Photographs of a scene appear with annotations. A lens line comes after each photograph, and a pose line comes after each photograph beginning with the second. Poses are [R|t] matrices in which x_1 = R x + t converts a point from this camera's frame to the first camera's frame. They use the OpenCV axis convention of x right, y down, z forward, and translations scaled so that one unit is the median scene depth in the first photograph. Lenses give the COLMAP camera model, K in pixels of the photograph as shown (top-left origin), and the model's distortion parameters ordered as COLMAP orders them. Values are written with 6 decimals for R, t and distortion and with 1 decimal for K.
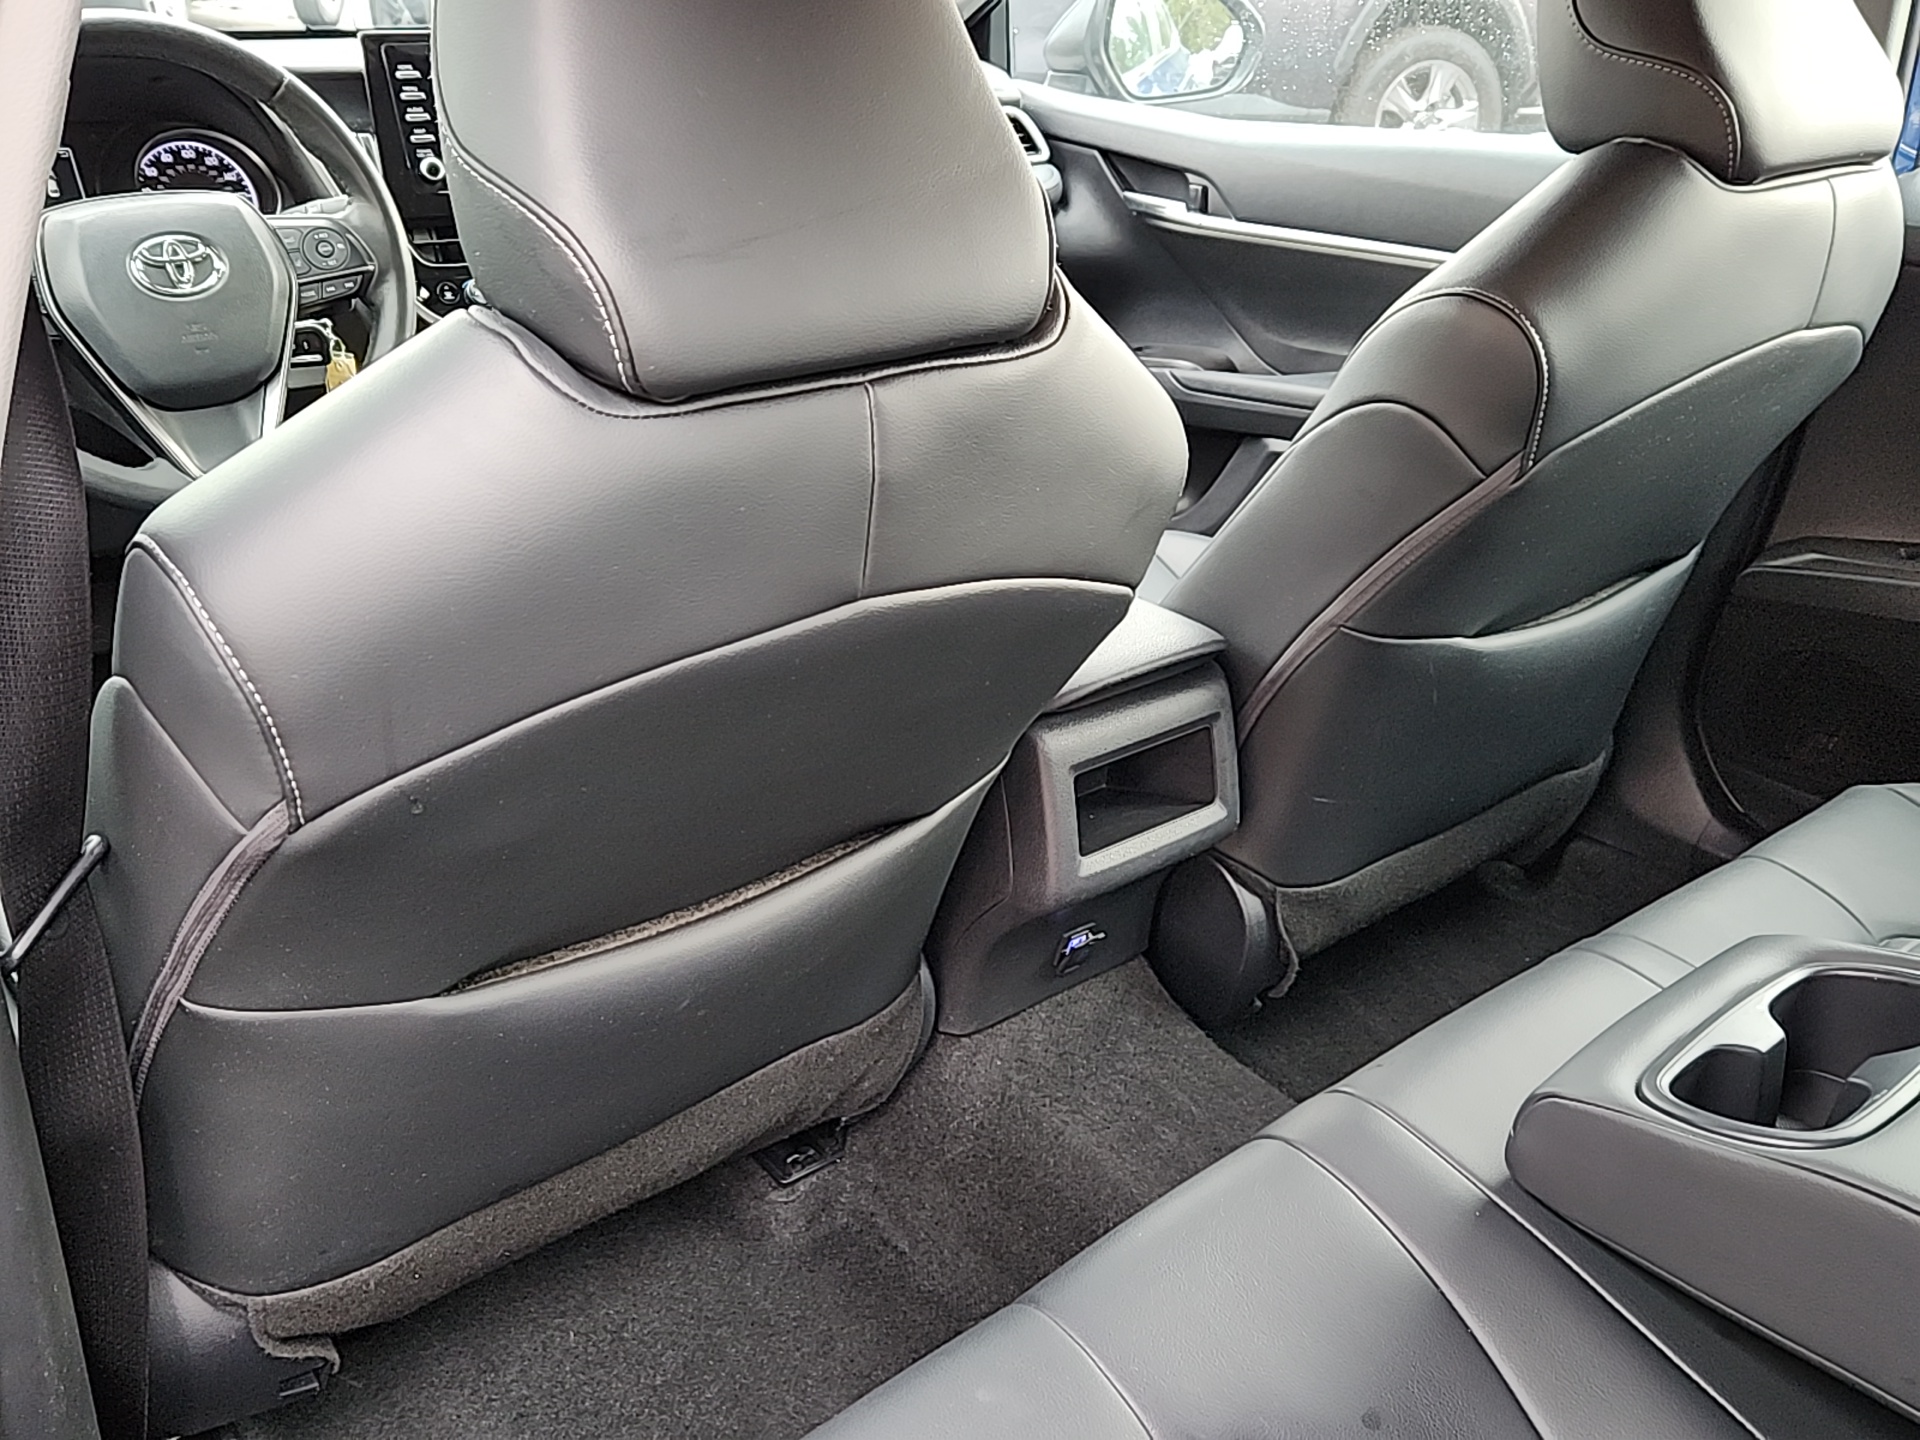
lens RADIAL K [[1772.8, 0, 917.5], [0, 1772.8, 730.1], [0, 0, 1]] dist [0.024847, 0.000000]
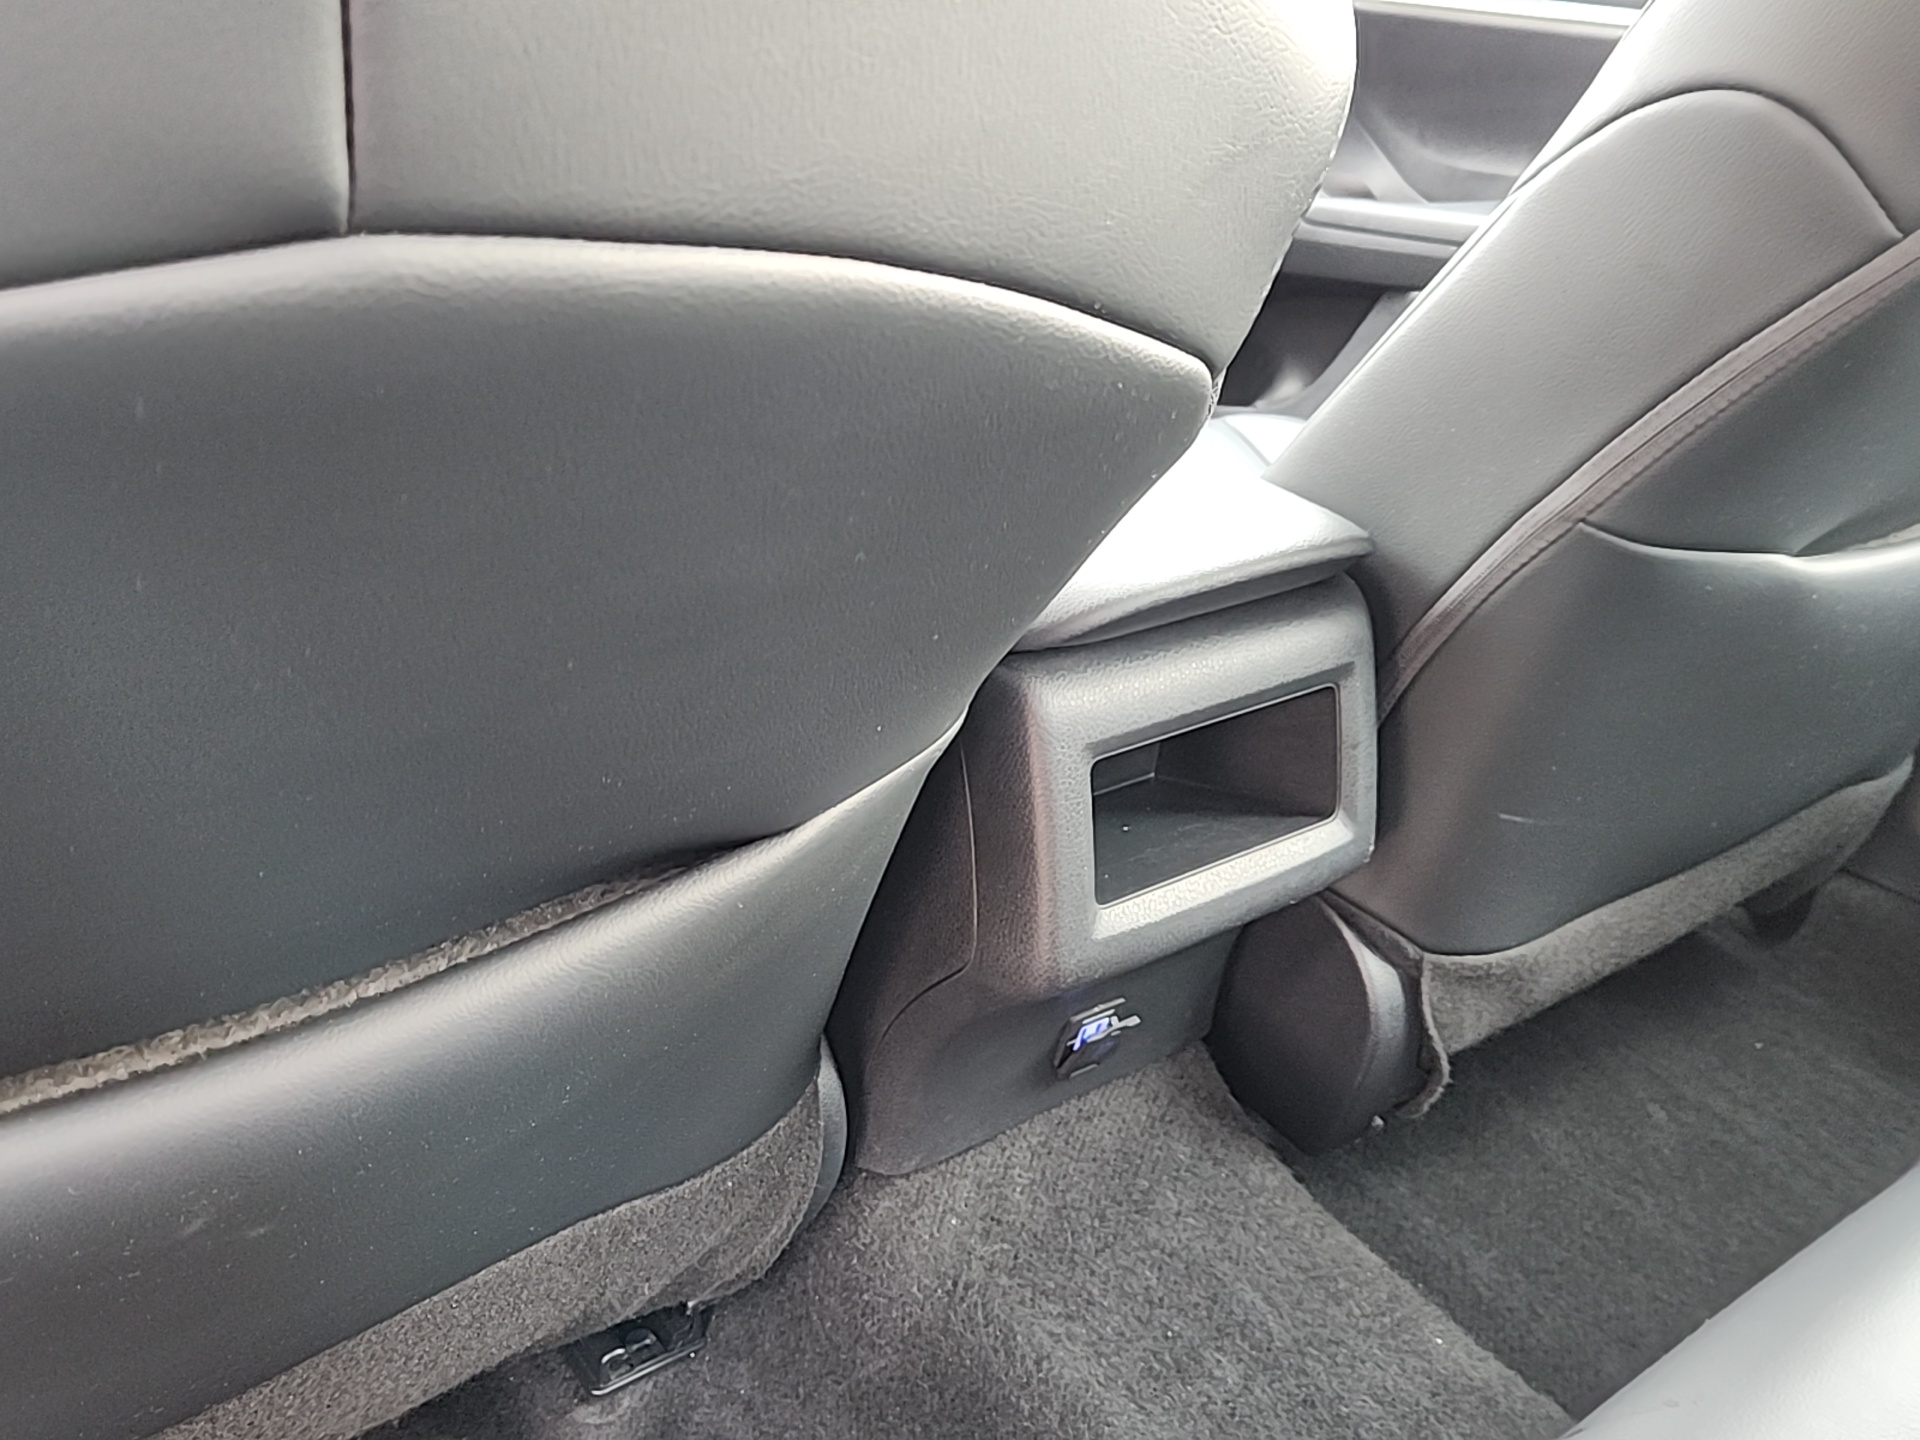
lens RADIAL K [[1660.9, 0, 960.6], [0, 1660.9, 731.1], [0, 0, 1]] dist [0.010946, 0.004262]
pose [[0.998353, 0.049186, -0.029532, 0.057472], [-0.048285, 0.998368, 0.030506, 0.001681], [0.030985, -0.029030, 0.999098, 0.440182]]
